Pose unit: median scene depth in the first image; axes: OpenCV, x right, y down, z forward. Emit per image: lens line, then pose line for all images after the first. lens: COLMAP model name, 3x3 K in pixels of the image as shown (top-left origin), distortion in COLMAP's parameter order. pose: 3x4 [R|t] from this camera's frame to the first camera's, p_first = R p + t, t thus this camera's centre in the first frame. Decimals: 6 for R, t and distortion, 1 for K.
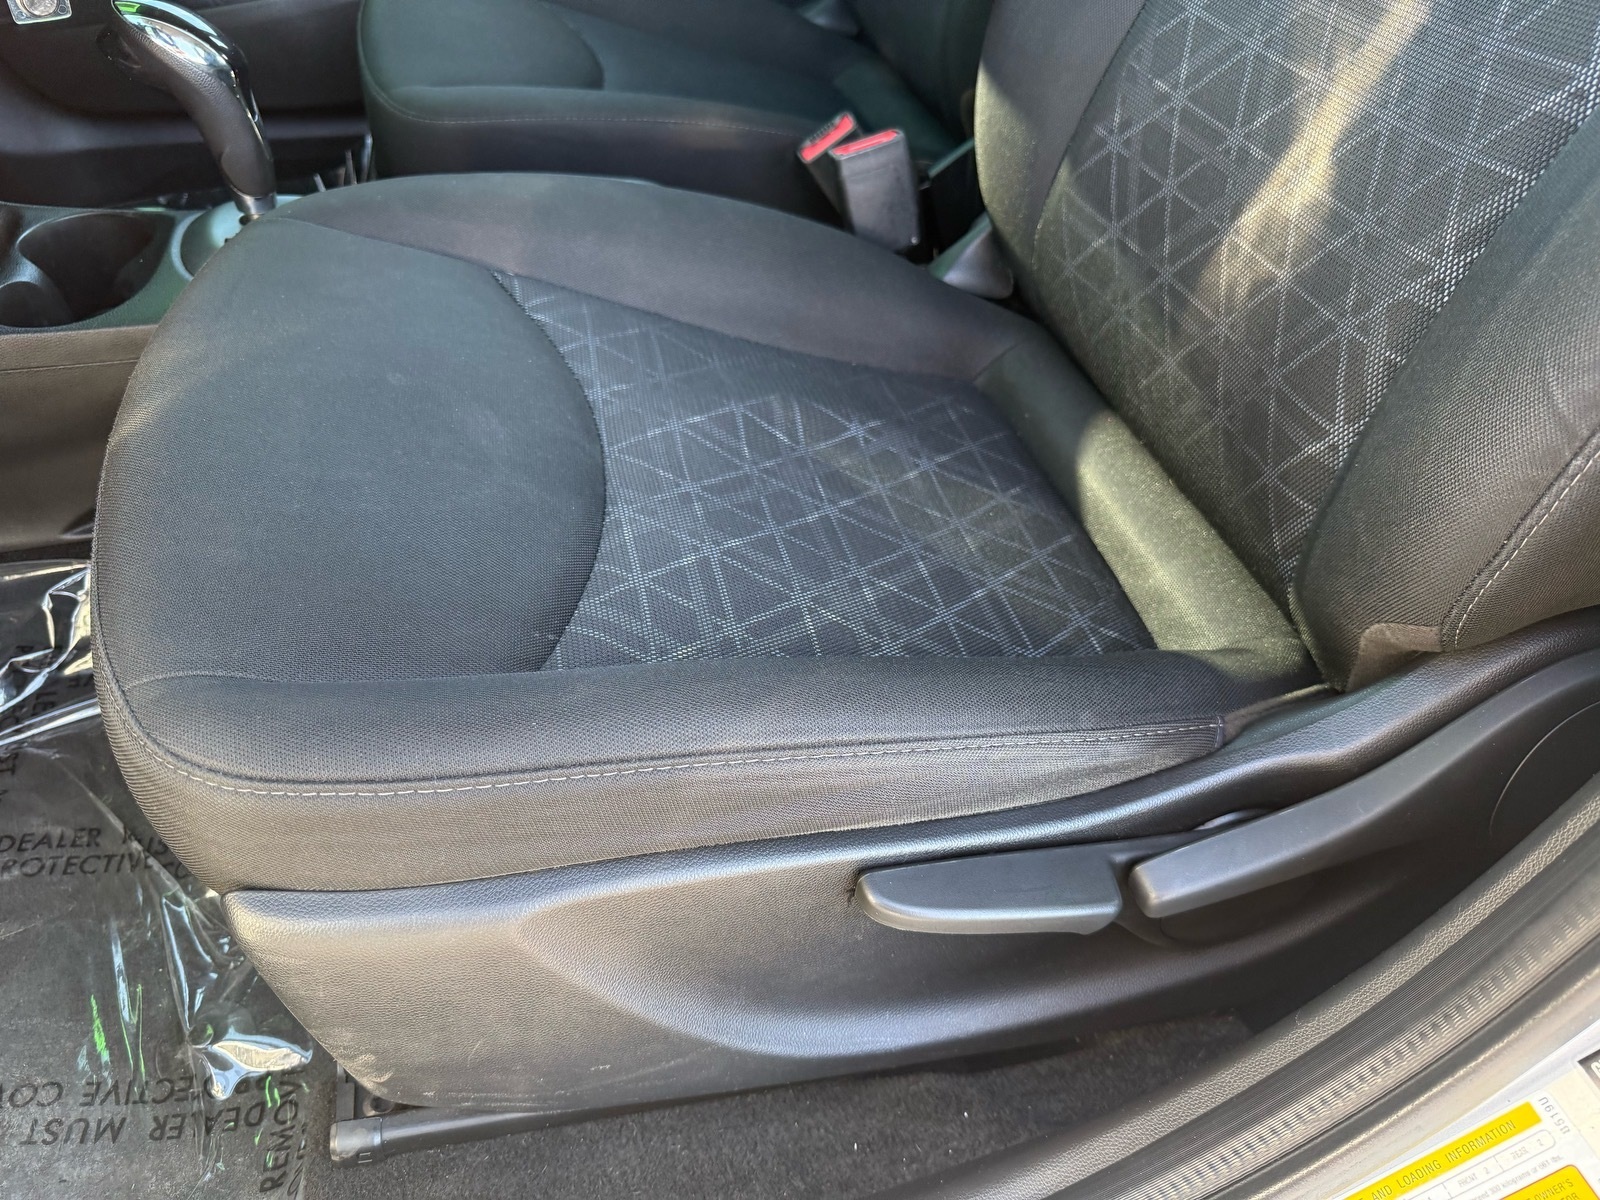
lens RADIAL K [[1097.5, 0, 781.6], [0, 1097.5, 627.9], [0, 0, 1]] dist [0.163303, -0.227479]
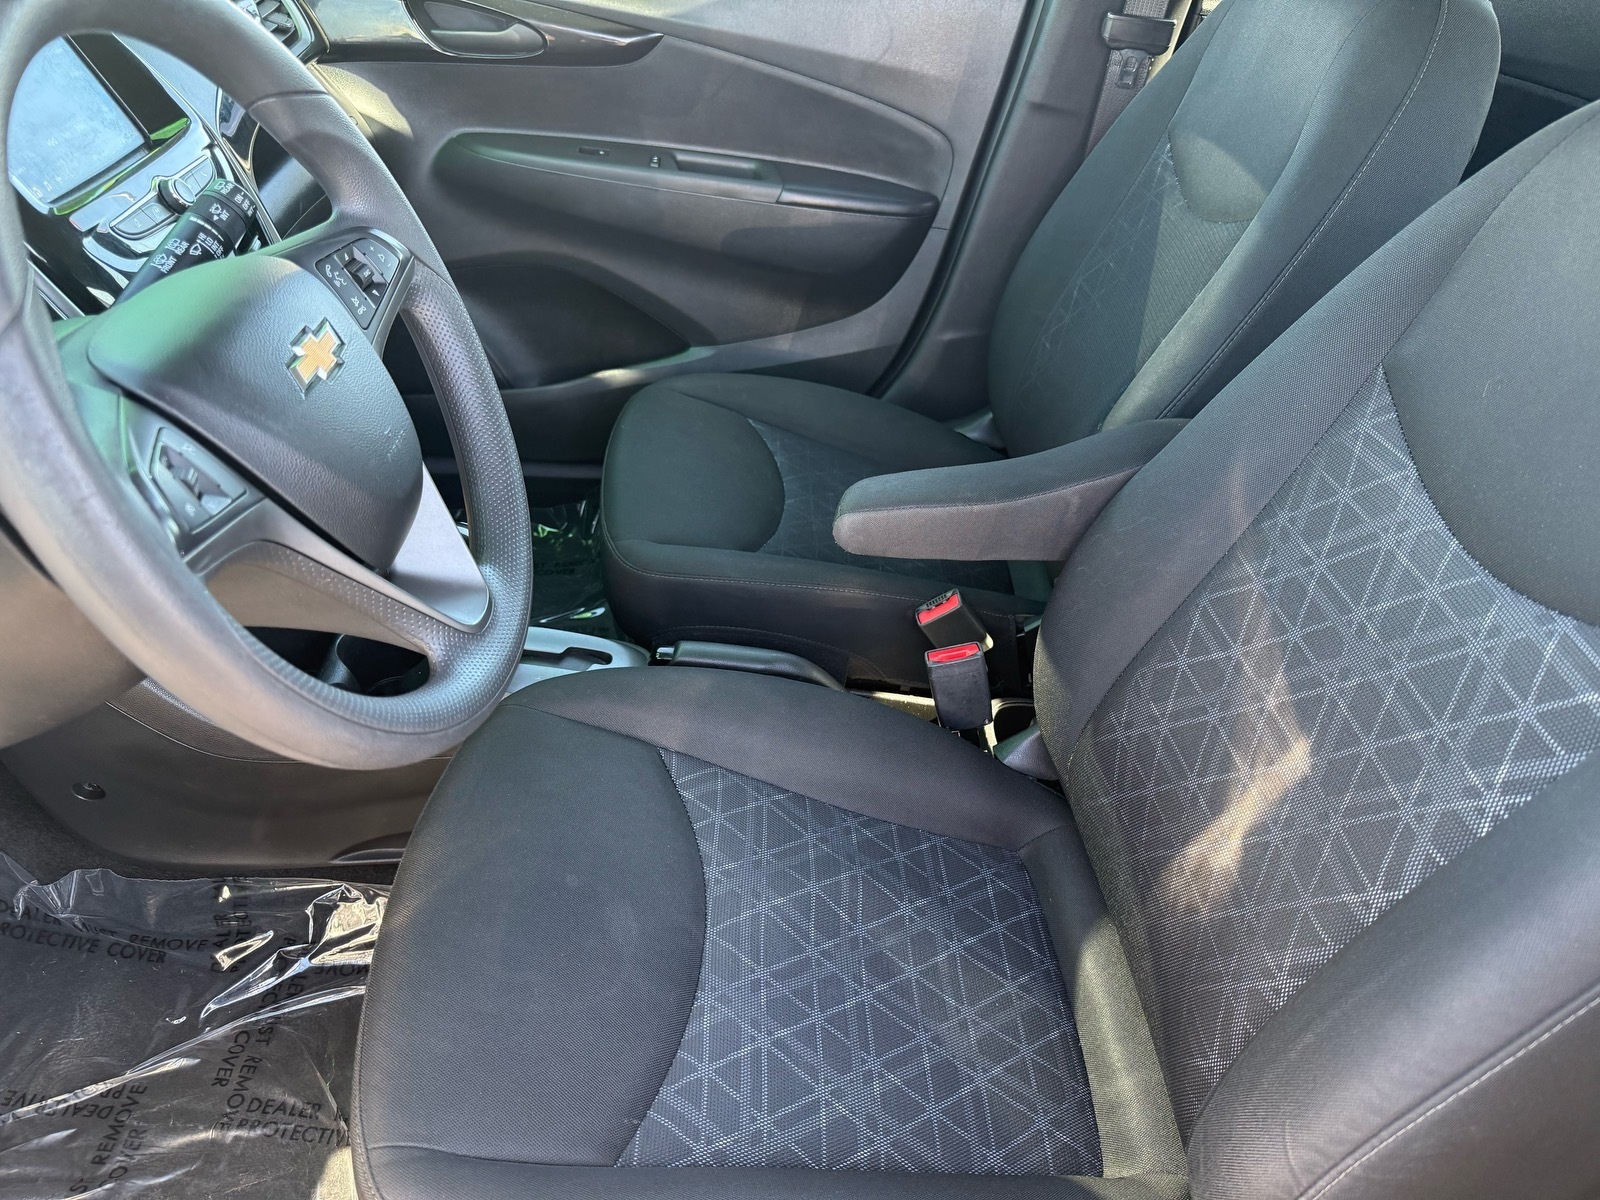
lens RADIAL K [[1124.4, 0, 800.0], [0, 1124.4, 600.0], [0, 0, 1]] dist [0.066809, -0.108847]
pose [[0.980828, 0.126541, -0.148200, 0.103064], [-0.143881, 0.983148, -0.112775, -0.391884], [0.131432, 0.131936, 0.982506, -0.396343]]
